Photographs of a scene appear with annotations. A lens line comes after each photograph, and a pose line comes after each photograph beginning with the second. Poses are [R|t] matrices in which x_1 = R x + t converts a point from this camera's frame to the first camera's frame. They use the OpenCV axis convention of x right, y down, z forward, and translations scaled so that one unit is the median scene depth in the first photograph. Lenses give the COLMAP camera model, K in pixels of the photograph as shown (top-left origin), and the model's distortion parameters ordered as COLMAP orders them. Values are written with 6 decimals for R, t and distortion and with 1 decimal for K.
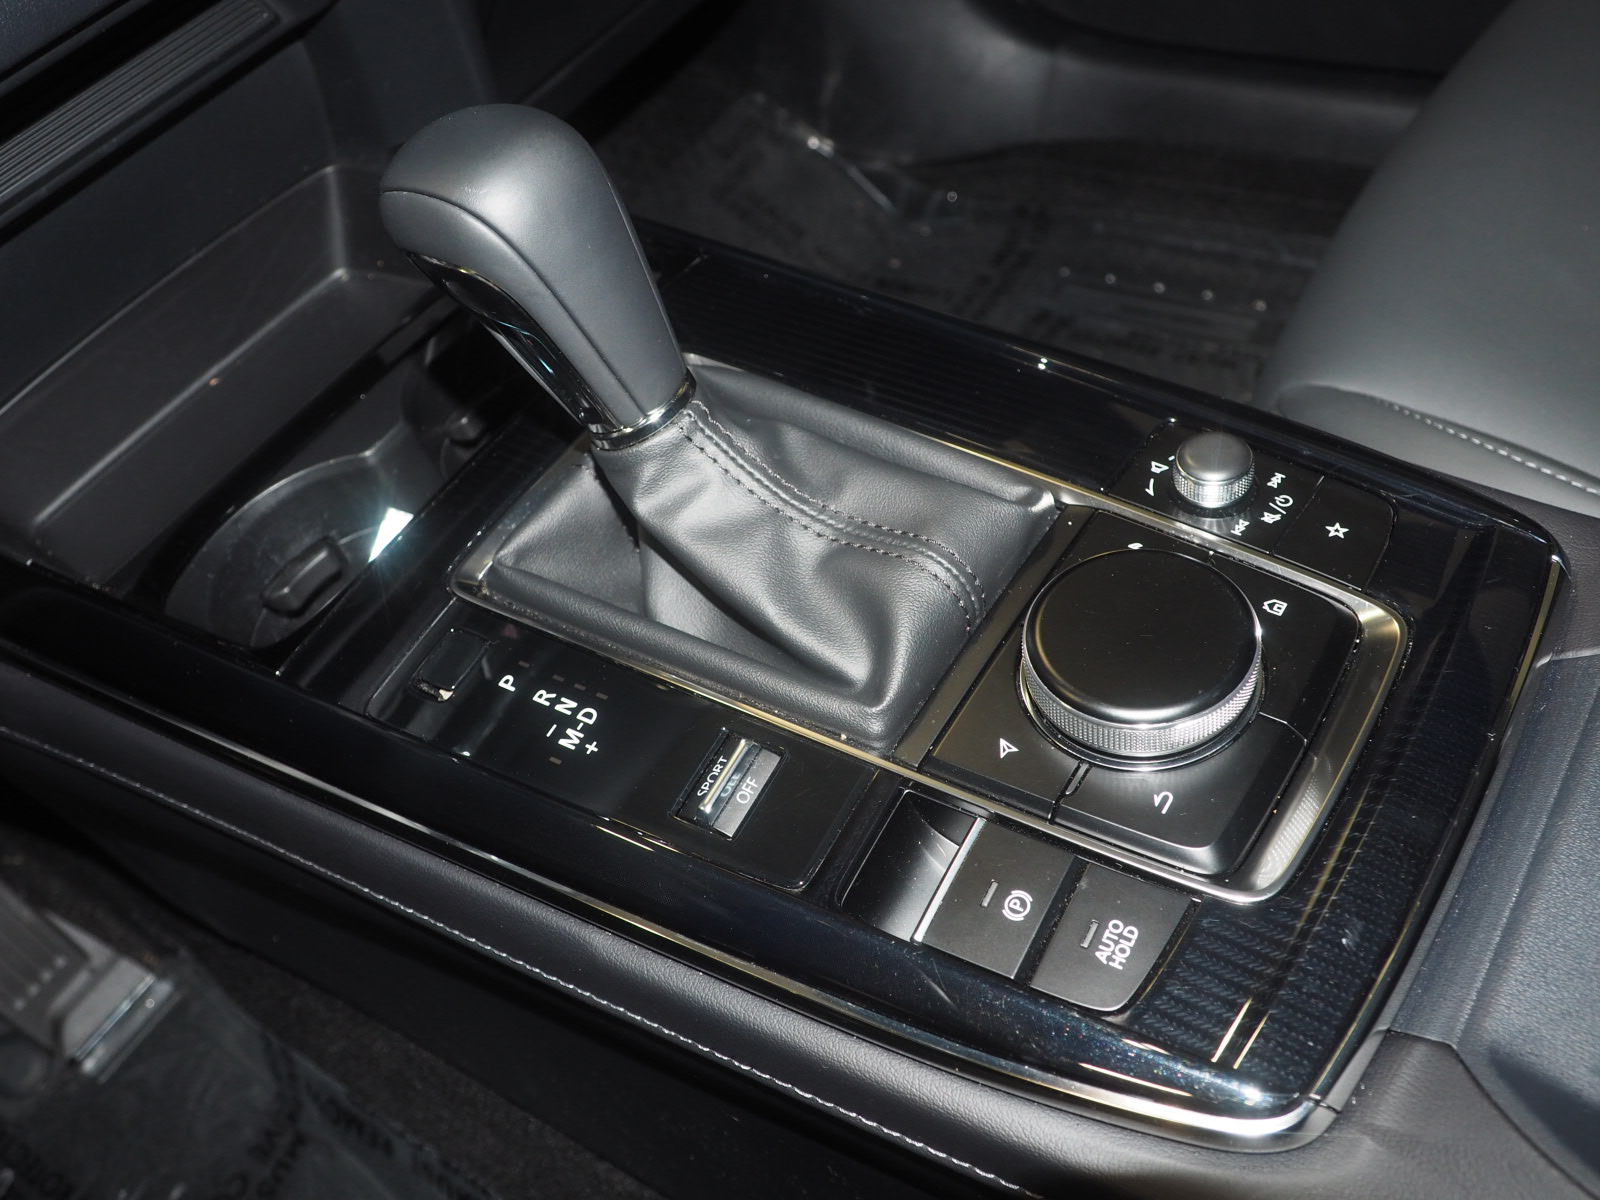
lens RADIAL K [[1406.4, 0, 800.0], [0, 1406.4, 600.0], [0, 0, 1]] dist [-0.022029, -0.009350]
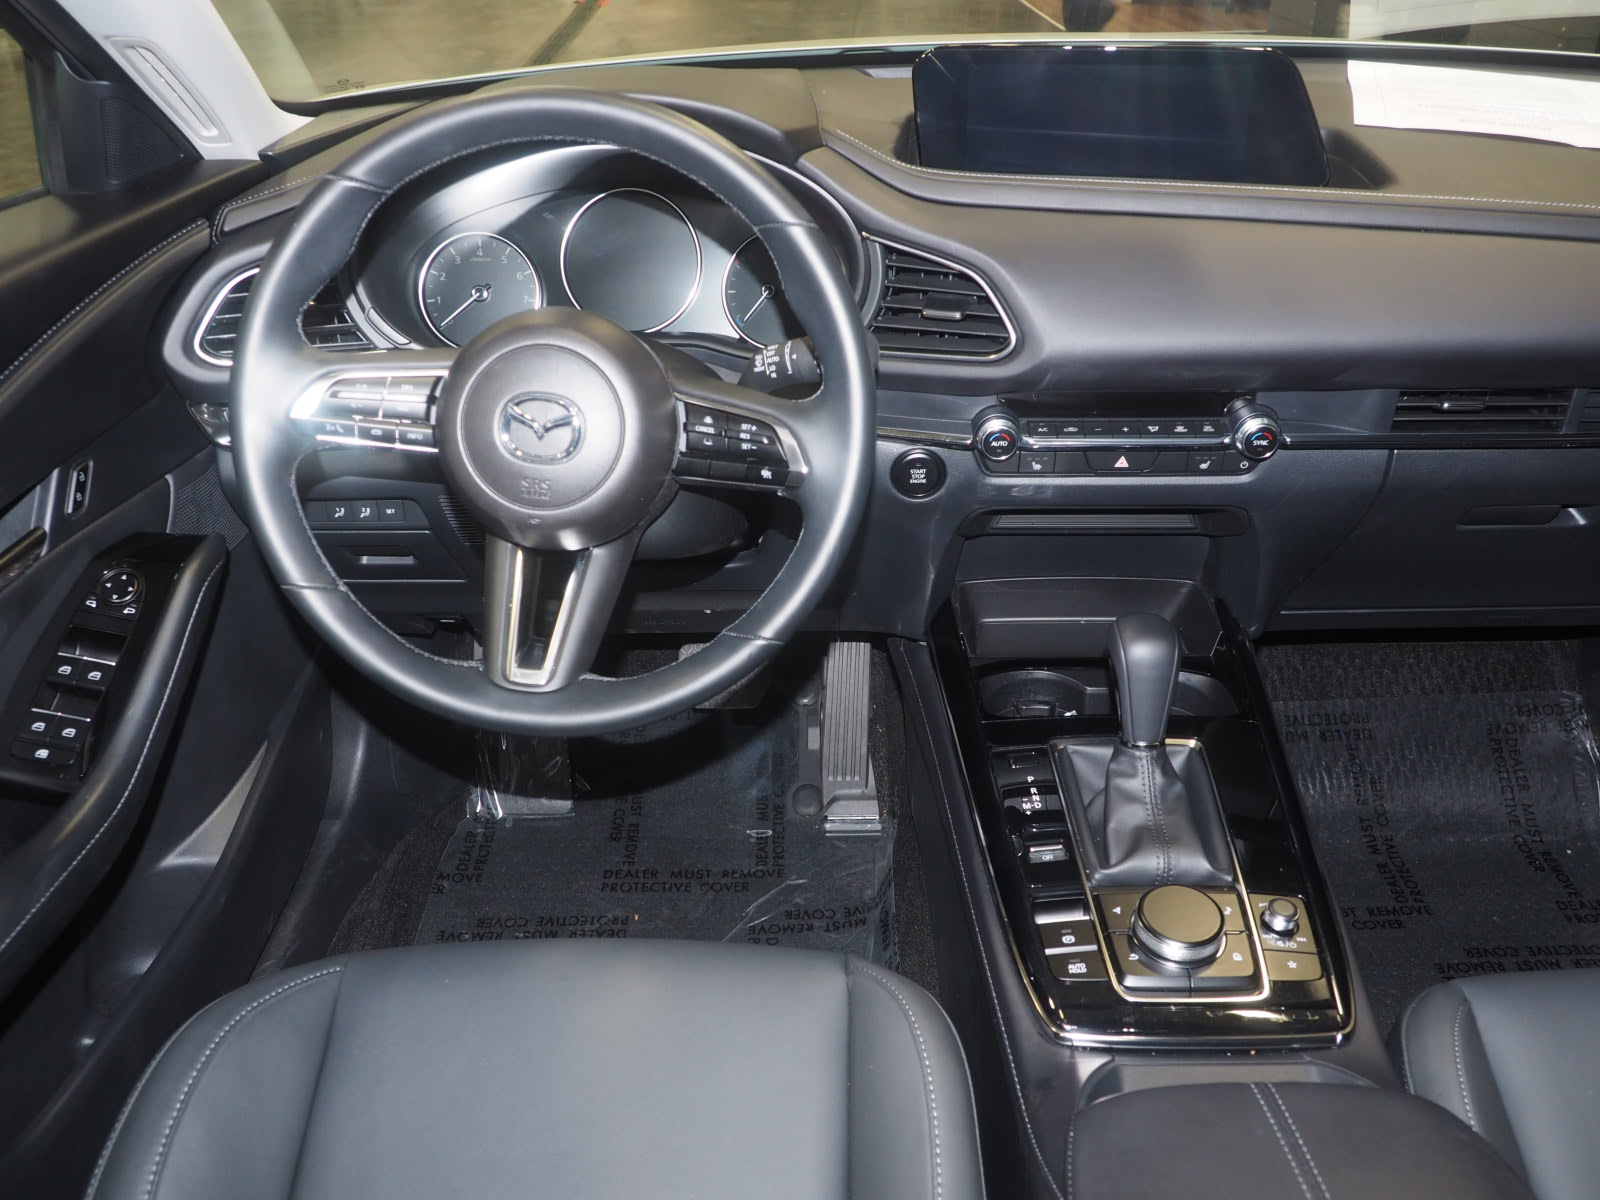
lens RADIAL K [[1349.7, 0, 800.0], [0, 1349.7, 600.0], [0, 0, 1]] dist [-0.018640, -0.012100]
pose [[0.534071, 0.597095, -0.598536, 0.889587], [-0.683325, 0.721739, 0.110273, -0.169712], [0.497830, 0.350101, 0.793470, -1.372273]]
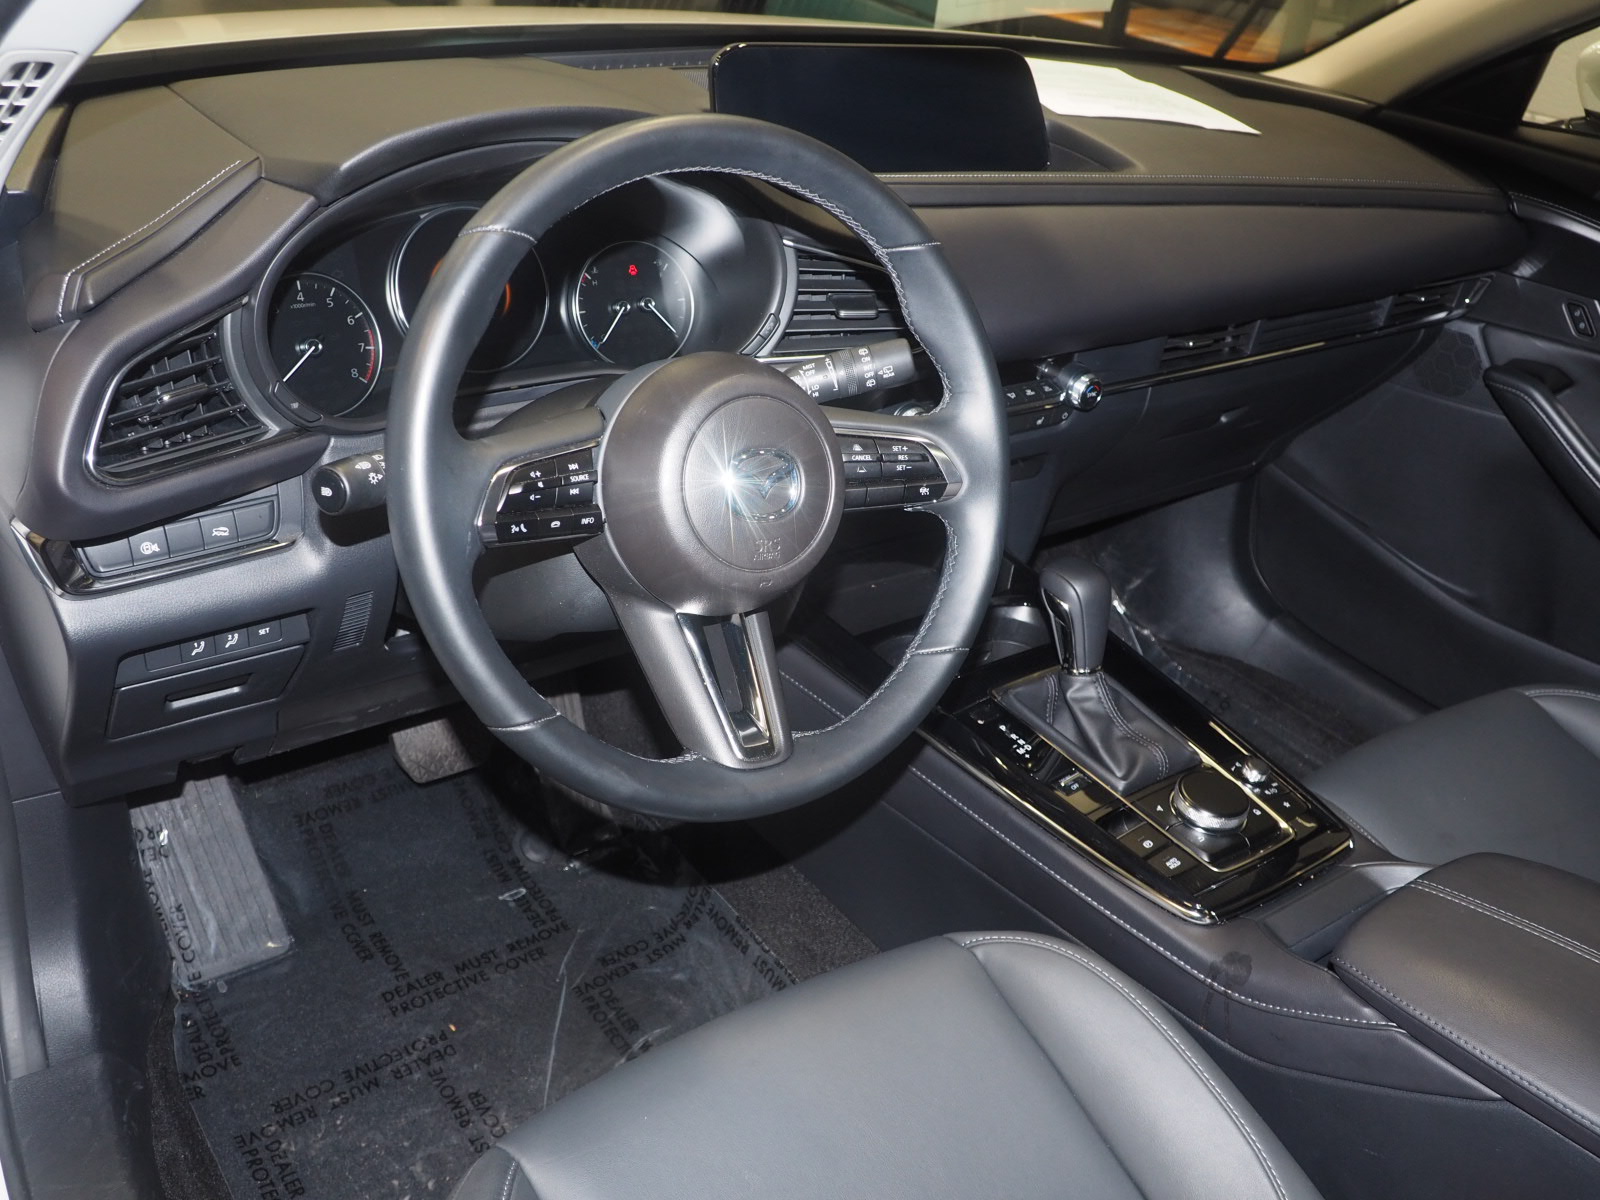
lens RADIAL K [[1406.4, 0, 800.0], [0, 1406.4, 600.0], [0, 0, 1]] dist [-0.022029, -0.009350]
pose [[0.889591, 0.435470, -0.137821, -0.296036], [-0.456426, 0.859023, -0.231851, 0.699678], [0.017427, 0.269158, 0.962938, -1.887455]]
